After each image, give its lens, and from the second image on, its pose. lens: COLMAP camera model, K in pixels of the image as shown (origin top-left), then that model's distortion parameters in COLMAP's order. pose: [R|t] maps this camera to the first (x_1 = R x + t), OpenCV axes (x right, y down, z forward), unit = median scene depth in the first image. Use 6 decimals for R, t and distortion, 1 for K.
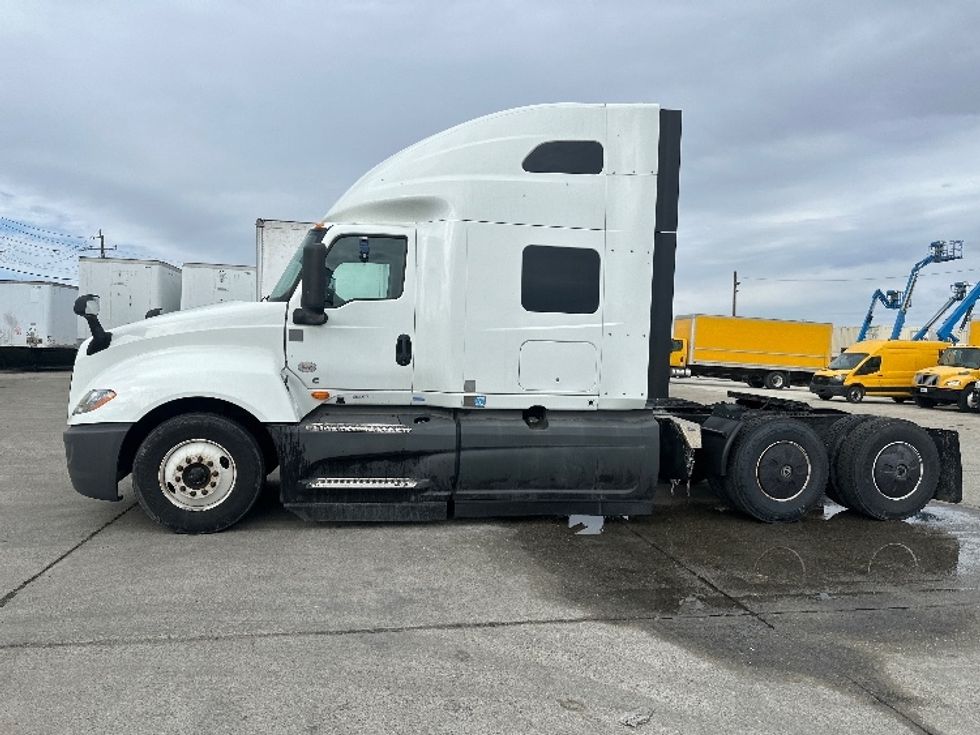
lens RADIAL K [[646.1, 0, 515.0], [0, 646.1, 383.6], [0, 0, 1]] dist [0.179750, -0.183587]
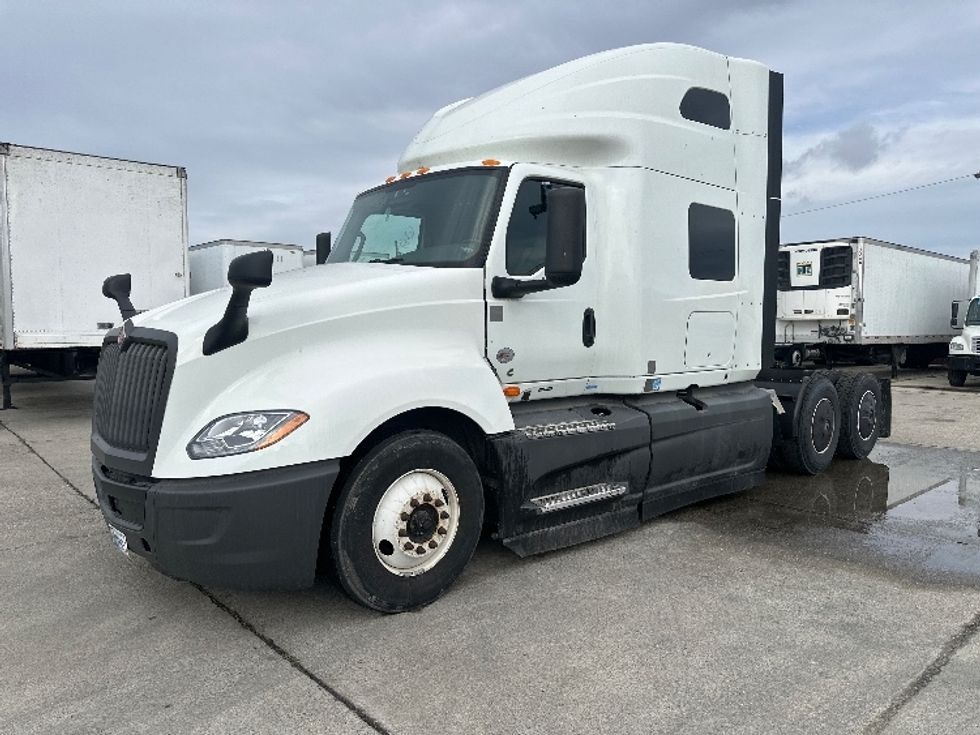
lens RADIAL K [[646.1, 0, 515.0], [0, 646.1, 383.6], [0, 0, 1]] dist [0.179750, -0.183587]
pose [[0.859798, -0.074881, 0.505114, -0.676564], [0.048482, 0.996692, 0.065230, -0.040590], [-0.508328, -0.031596, 0.860584, 0.355924]]
